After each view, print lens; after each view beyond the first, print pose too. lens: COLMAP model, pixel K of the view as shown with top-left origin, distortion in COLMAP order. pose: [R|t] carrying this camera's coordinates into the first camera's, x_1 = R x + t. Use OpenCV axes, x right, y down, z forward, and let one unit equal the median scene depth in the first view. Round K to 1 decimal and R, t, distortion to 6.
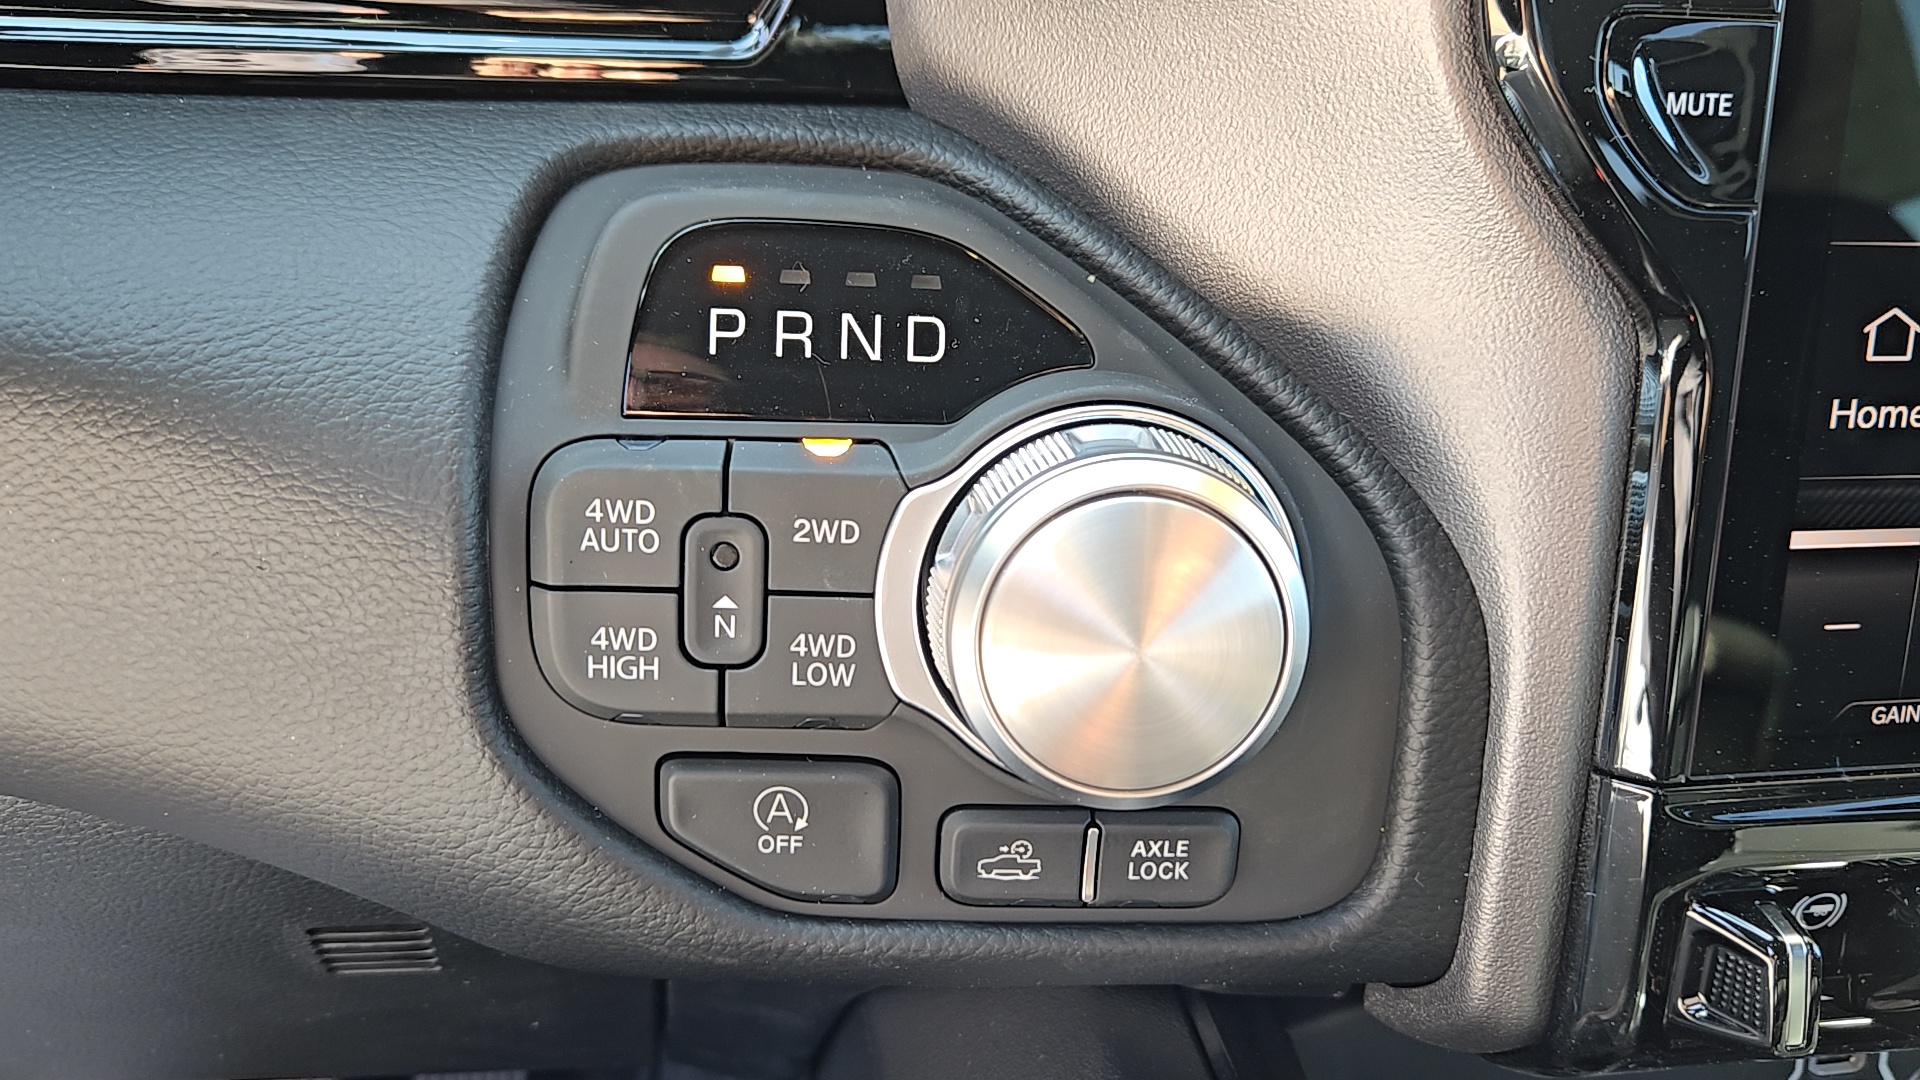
lens RADIAL K [[1604.0, 0, 910.9], [0, 1604.0, 519.9], [0, 0, 1]] dist [0.010775, -0.009695]
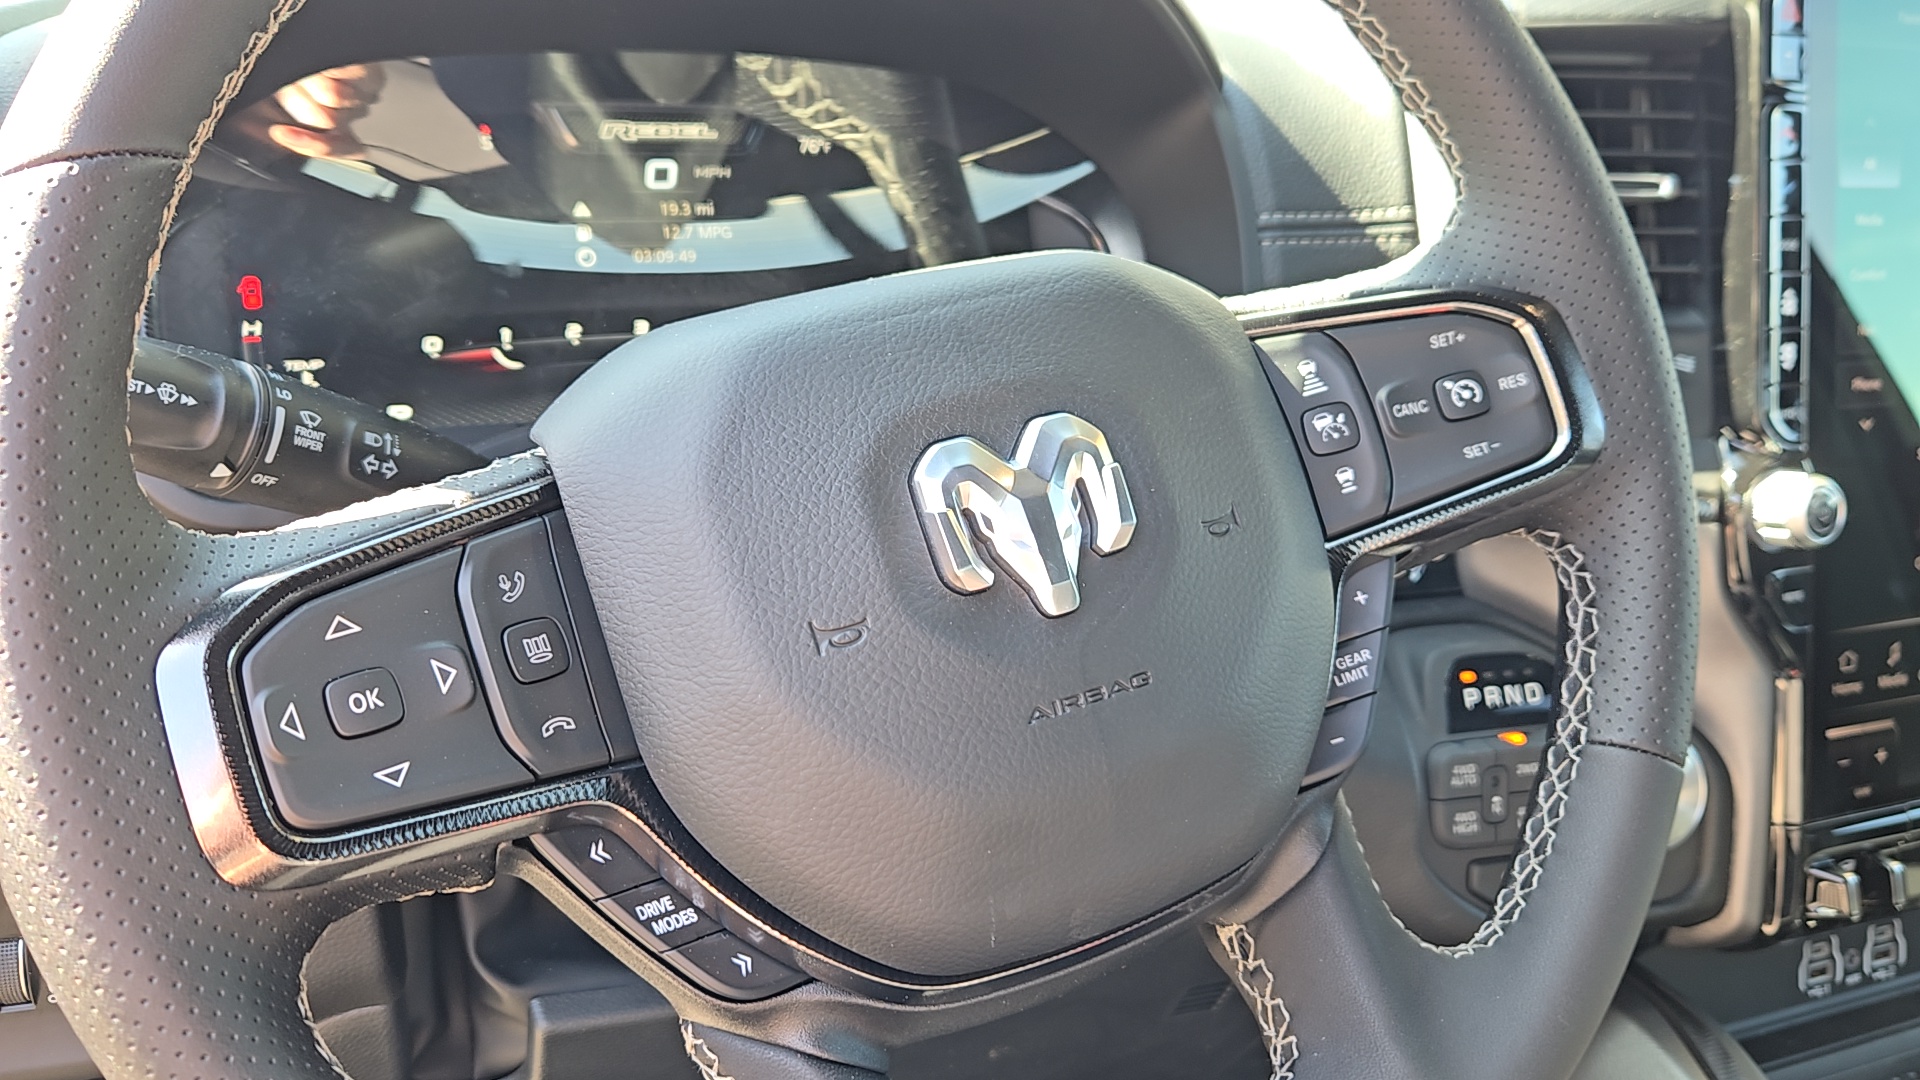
lens RADIAL K [[1604.0, 0, 968.3], [0, 1604.0, 540.5], [0, 0, 1]] dist [0.010775, -0.009695]
pose [[0.971064, -0.080586, 0.224811, -1.515971], [0.105942, 0.989014, -0.103089, -0.190826], [-0.214033, 0.123923, 0.968934, -1.453254]]
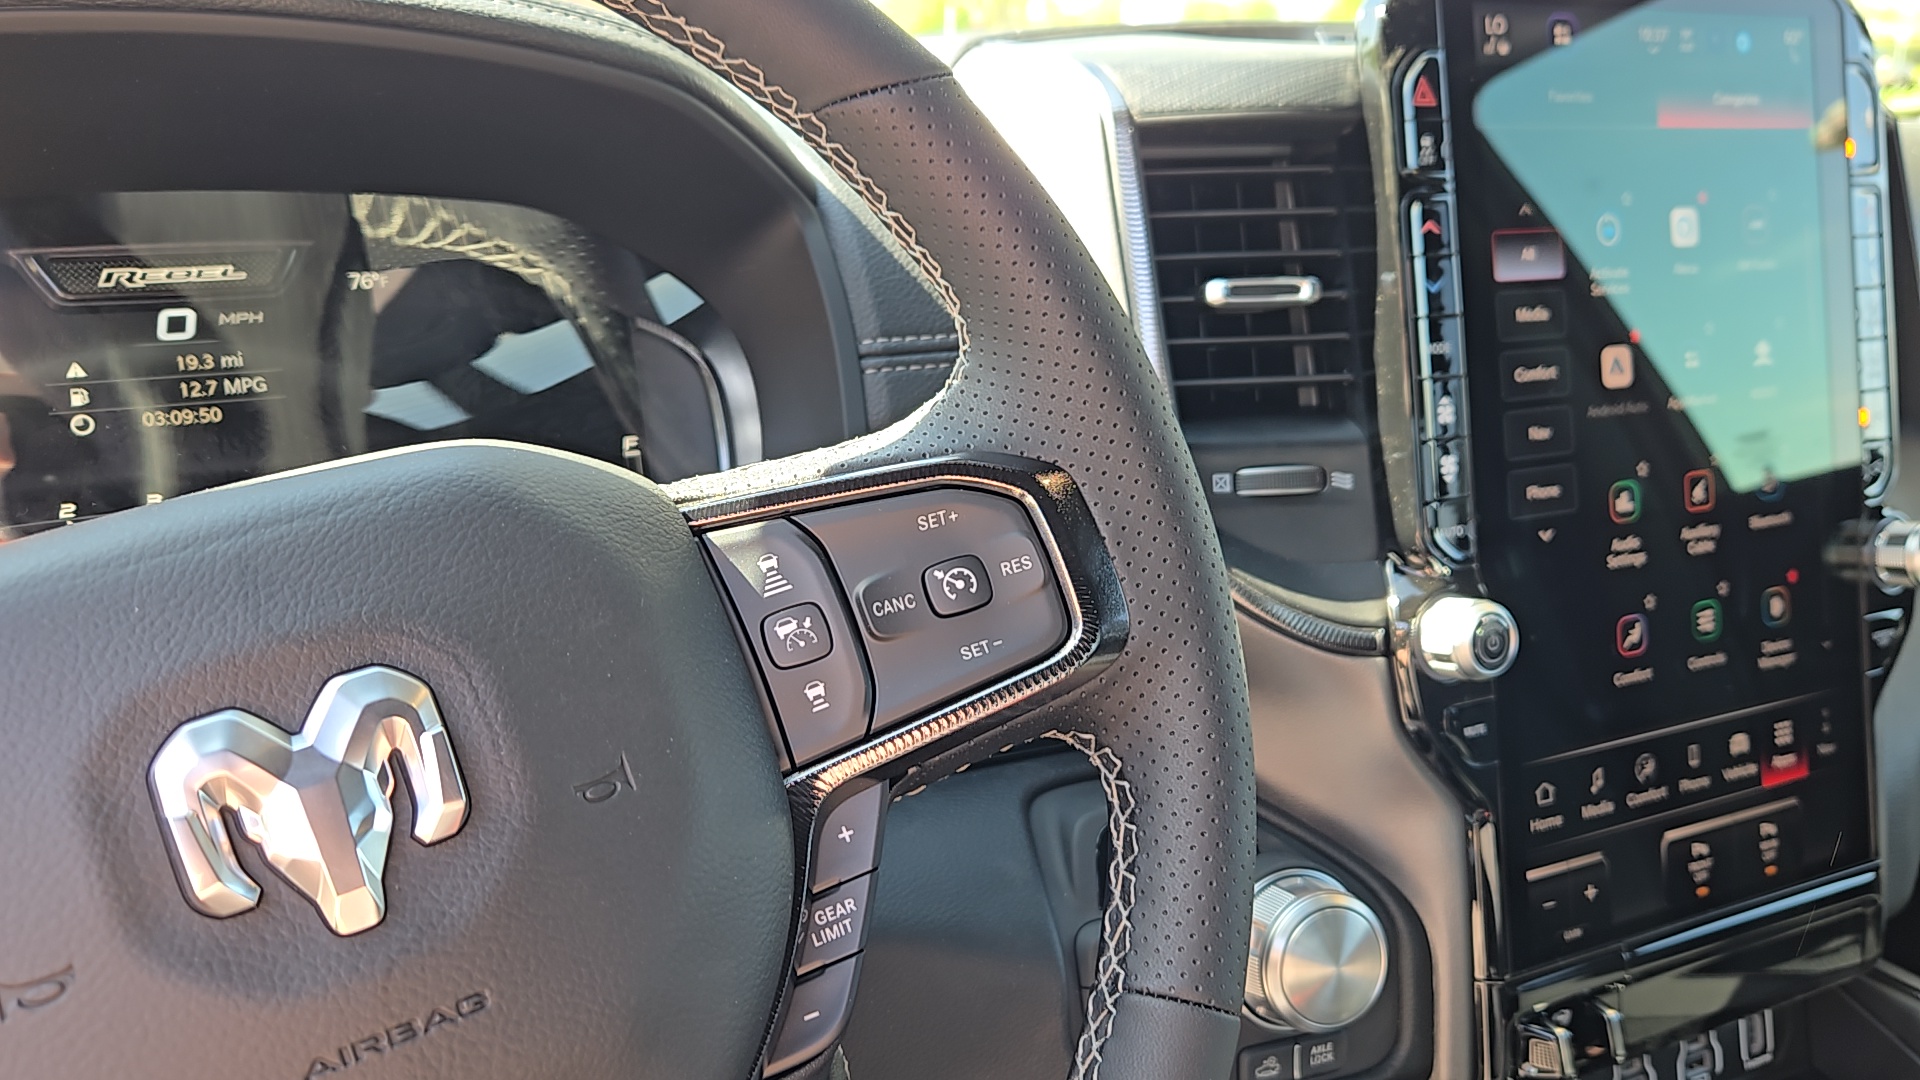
lens RADIAL K [[1604.0, 0, 951.8], [0, 1604.0, 546.8], [0, 0, 1]] dist [0.010775, -0.009695]
pose [[0.952664, -0.122652, 0.278187, -0.977807], [0.162883, 0.978518, -0.126375, -0.324446], [-0.256711, 0.165705, 0.952177, -1.298645]]
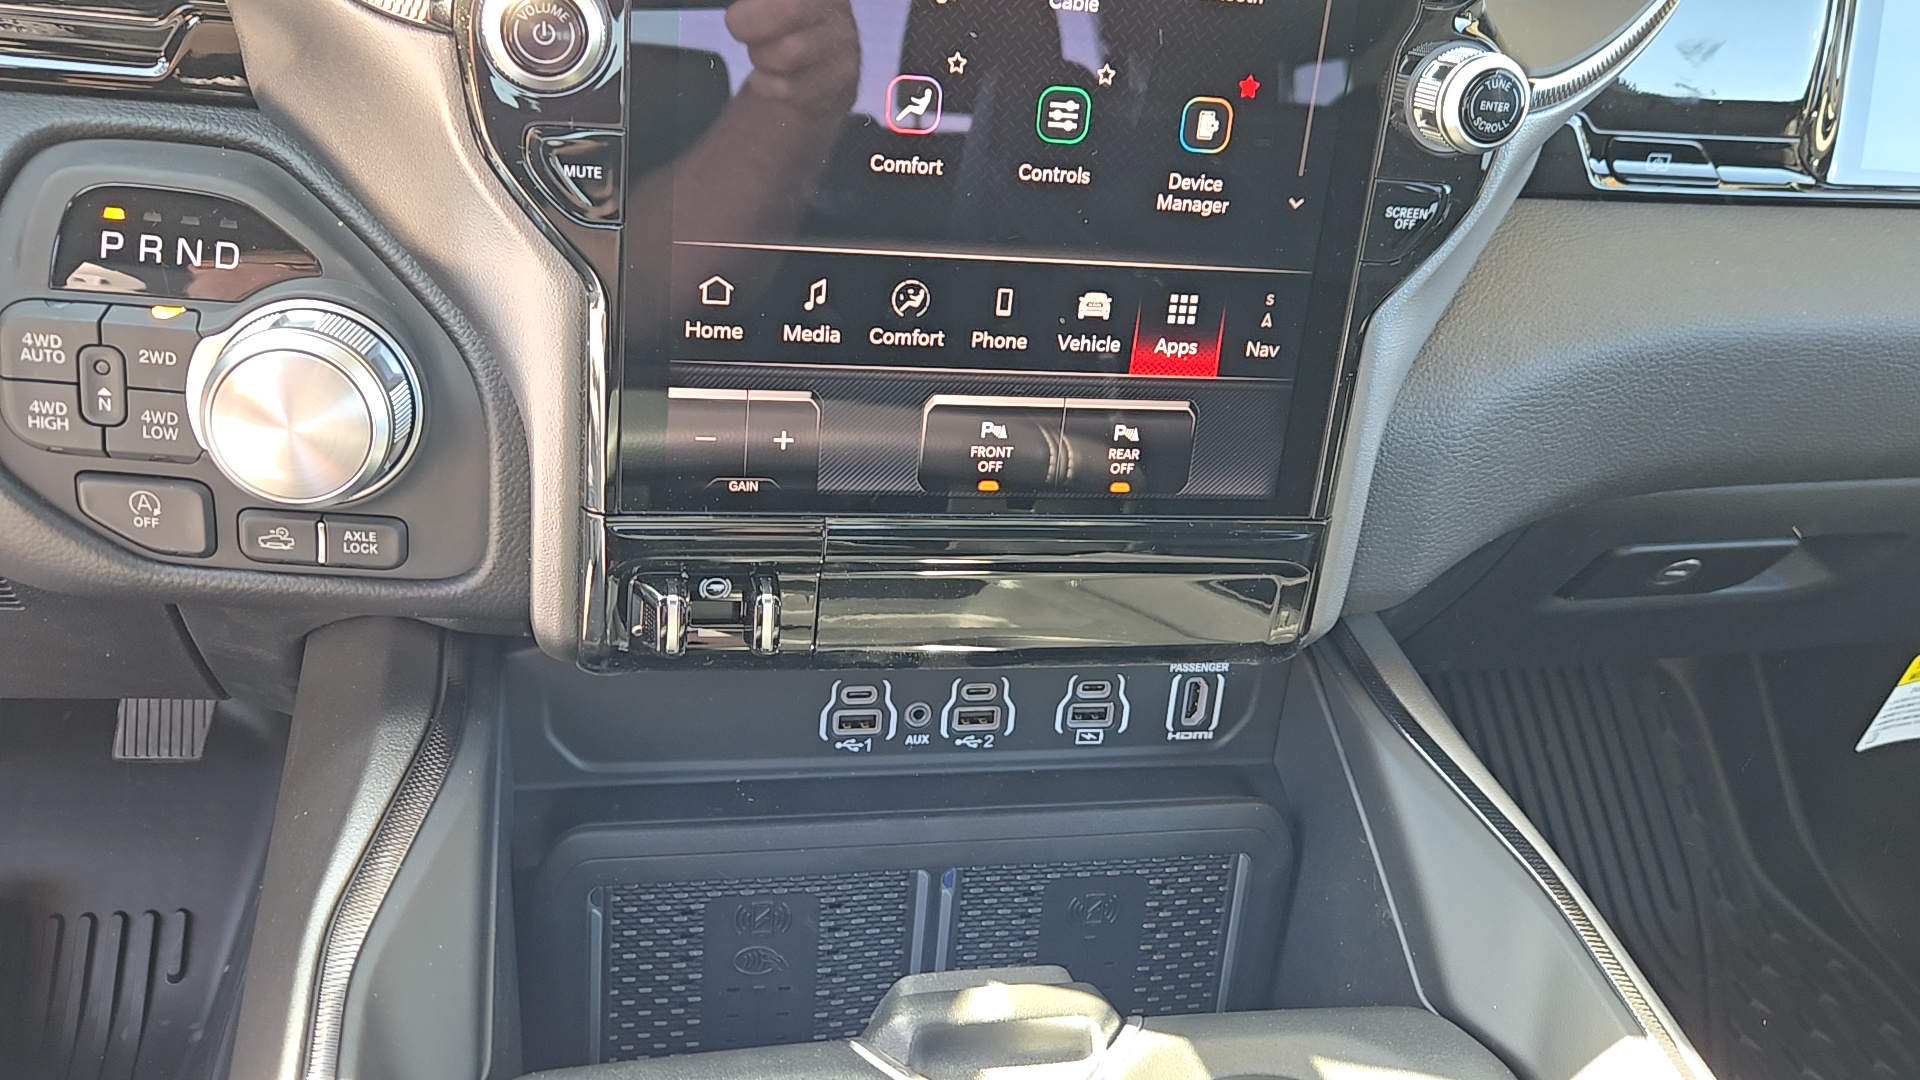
lens RADIAL K [[1604.0, 0, 895.4], [0, 1604.0, 515.2], [0, 0, 1]] dist [0.010775, -0.009695]
pose [[0.996242, 0.054349, 0.067443, 0.678185], [-0.062458, 0.990237, 0.124620, -0.096694], [-0.060012, -0.128364, 0.989910, -0.929649]]
